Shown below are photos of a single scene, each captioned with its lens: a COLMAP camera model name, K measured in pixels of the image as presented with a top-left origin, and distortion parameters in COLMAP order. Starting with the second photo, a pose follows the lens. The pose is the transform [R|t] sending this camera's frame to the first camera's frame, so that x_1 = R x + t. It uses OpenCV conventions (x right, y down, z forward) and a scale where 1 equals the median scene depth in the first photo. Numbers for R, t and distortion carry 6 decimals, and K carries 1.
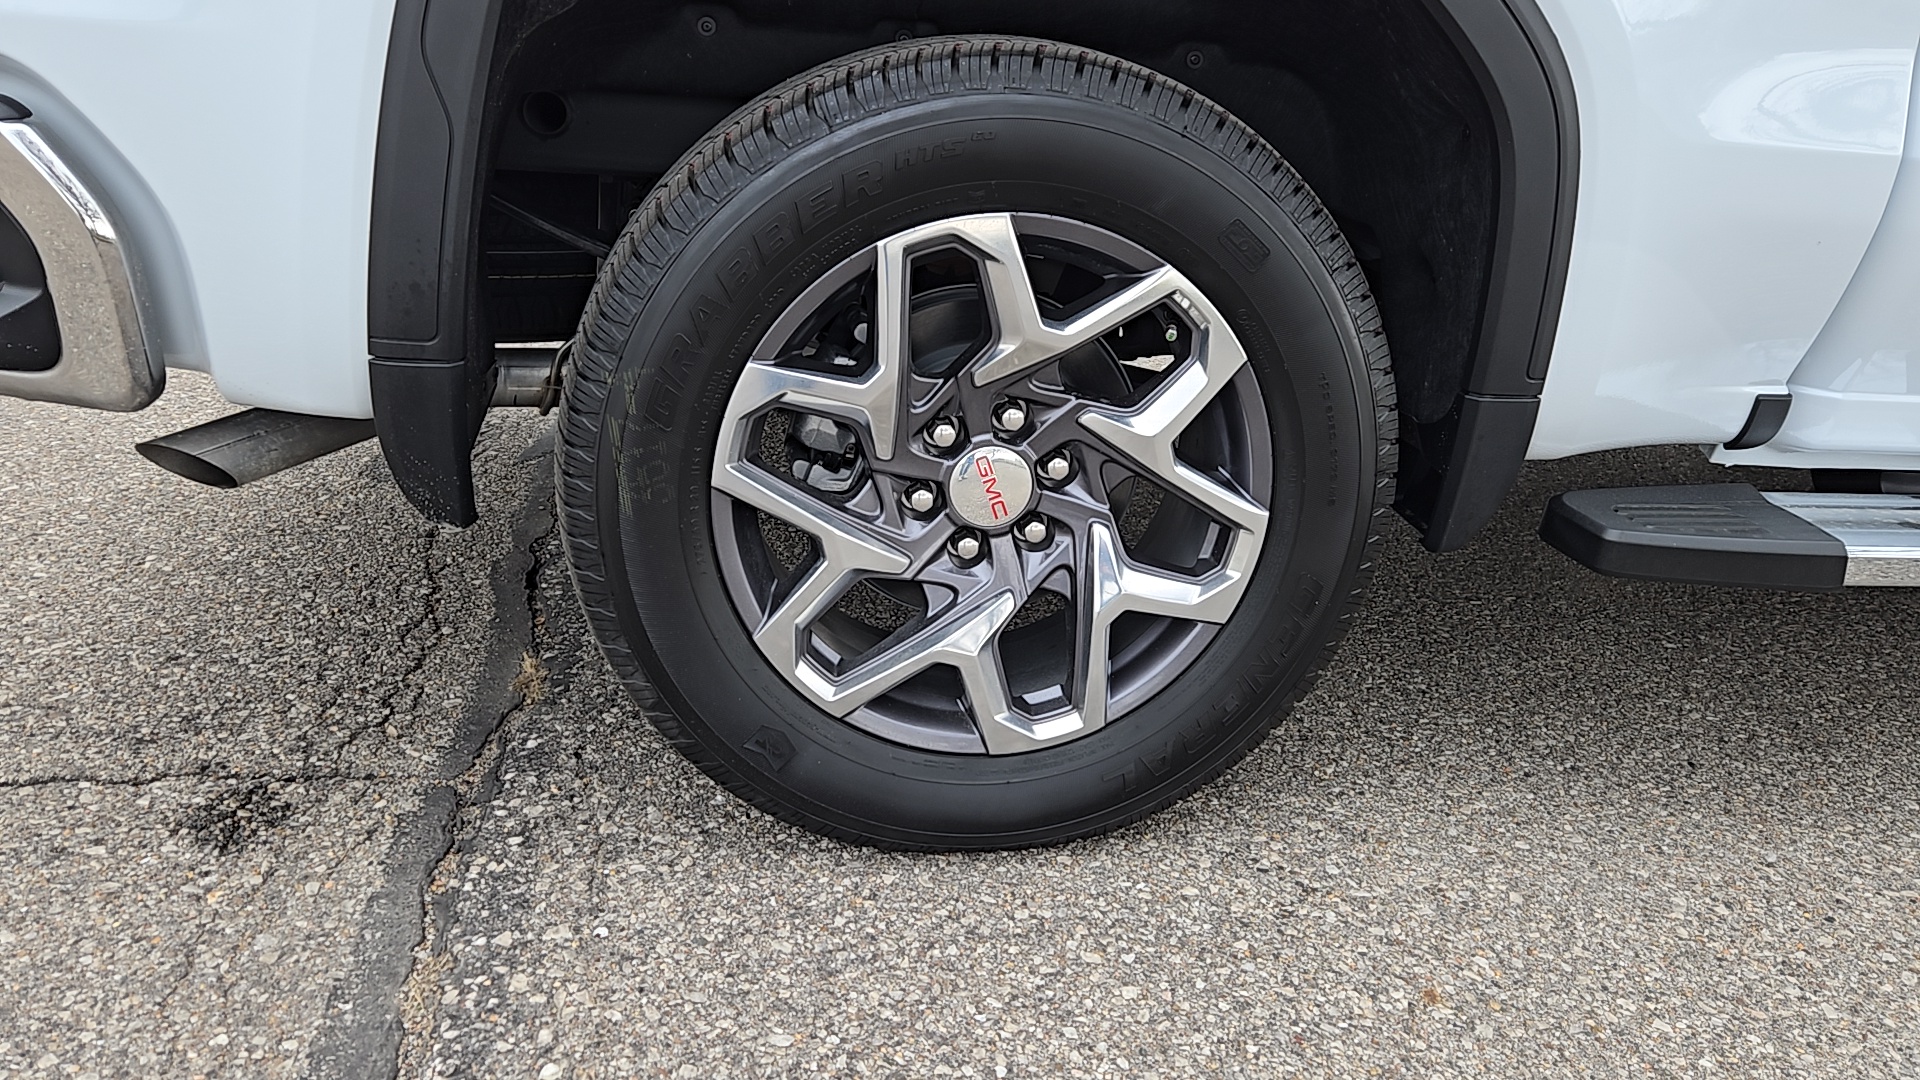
lens RADIAL K [[1578.0, 0, 955.3], [0, 1578.0, 520.4], [0, 0, 1]] dist [0.029722, -0.005207]
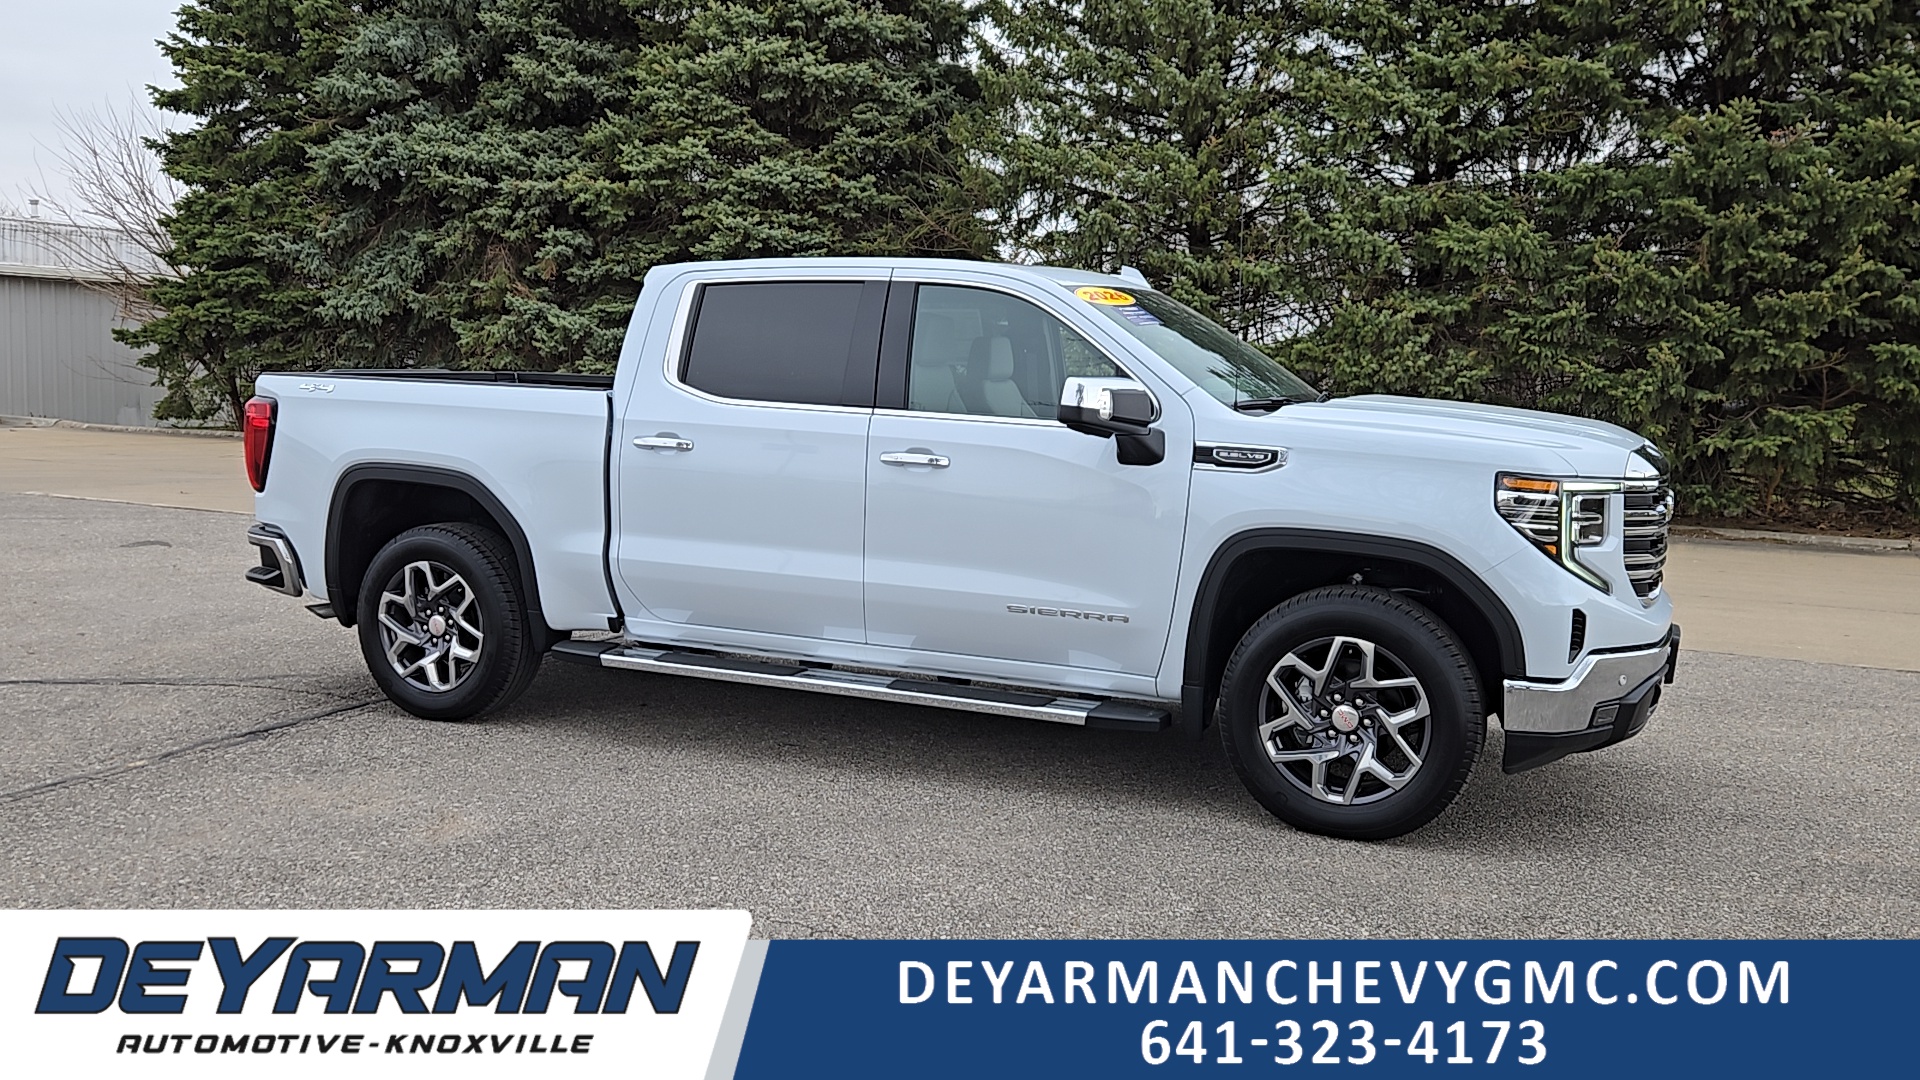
lens RADIAL K [[1589.7, 0, 956.4], [0, 1589.7, 535.1], [0, 0, 1]] dist [0.021443, -0.006034]
pose [[0.853227, 0.018574, -0.521209, 3.400473], [-0.137881, 0.971842, -0.191080, 0.364186], [0.502984, 0.234899, 0.831763, -1.885294]]
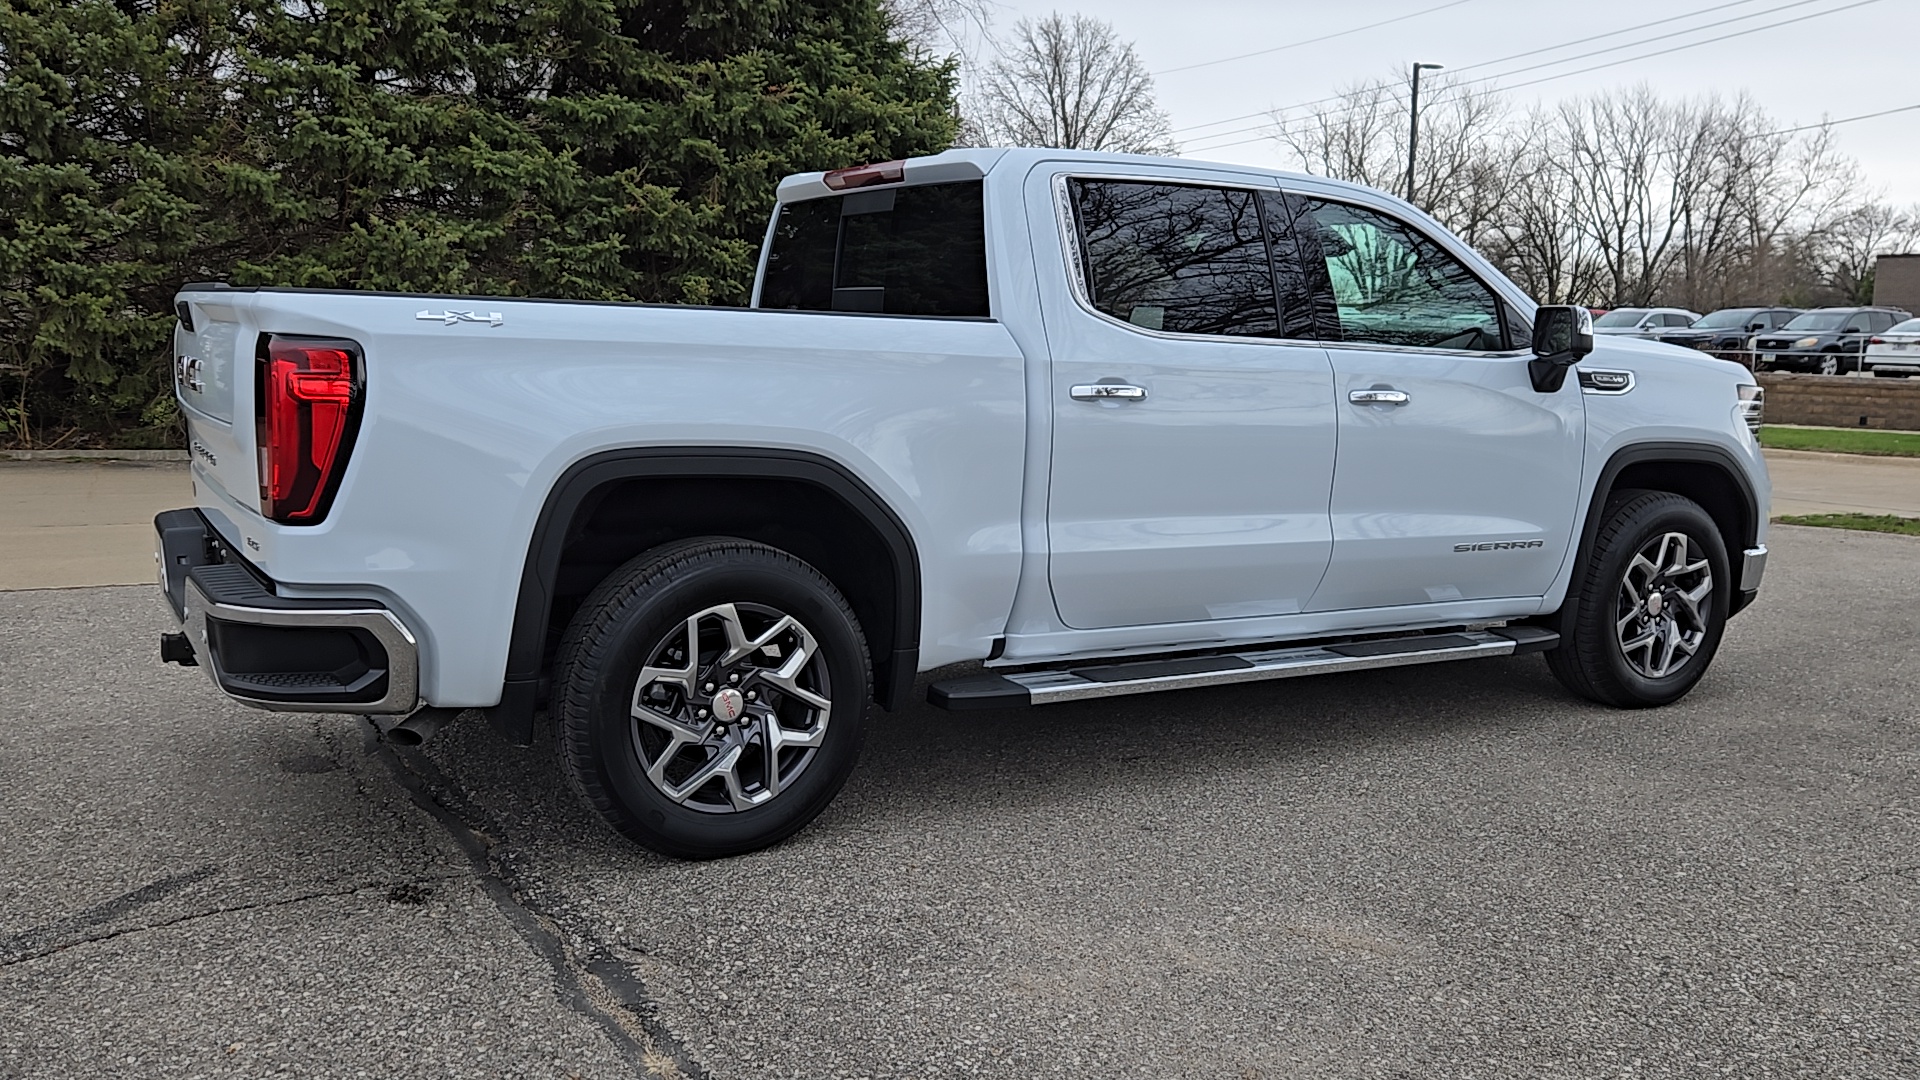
lens RADIAL K [[1589.7, 0, 956.4], [0, 1589.7, 535.1], [0, 0, 1]] dist [0.021443, -0.006034]
pose [[0.922255, -0.082265, 0.377727, -0.594046], [0.146732, 0.978467, -0.145160, 0.140022], [-0.357652, 0.189300, 0.914468, -1.573662]]
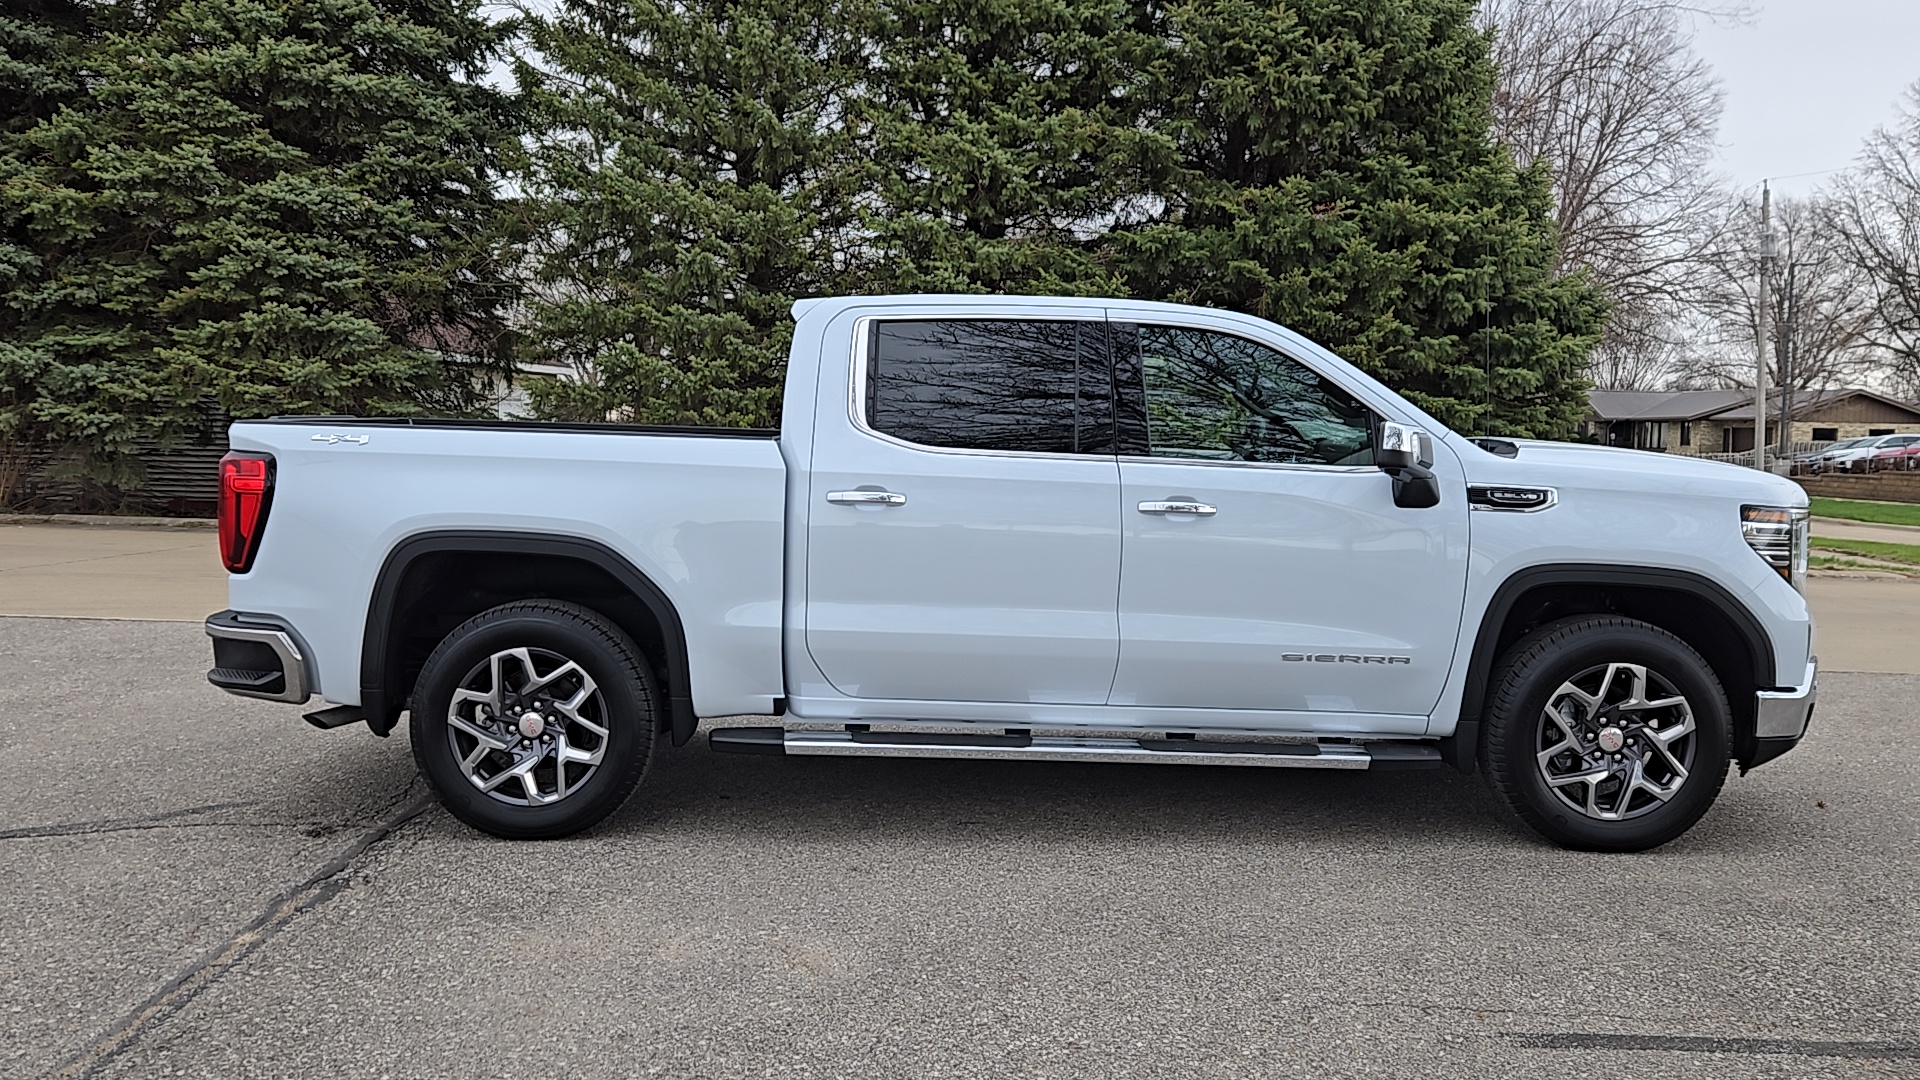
lens RADIAL K [[1589.7, 0, 956.4], [0, 1589.7, 535.1], [0, 0, 1]] dist [0.021443, -0.006034]
pose [[0.991180, -0.027248, -0.129691, 1.411936], [-0.005714, 0.968938, -0.247239, 0.434741], [0.132400, 0.245800, 0.960236, -2.338580]]
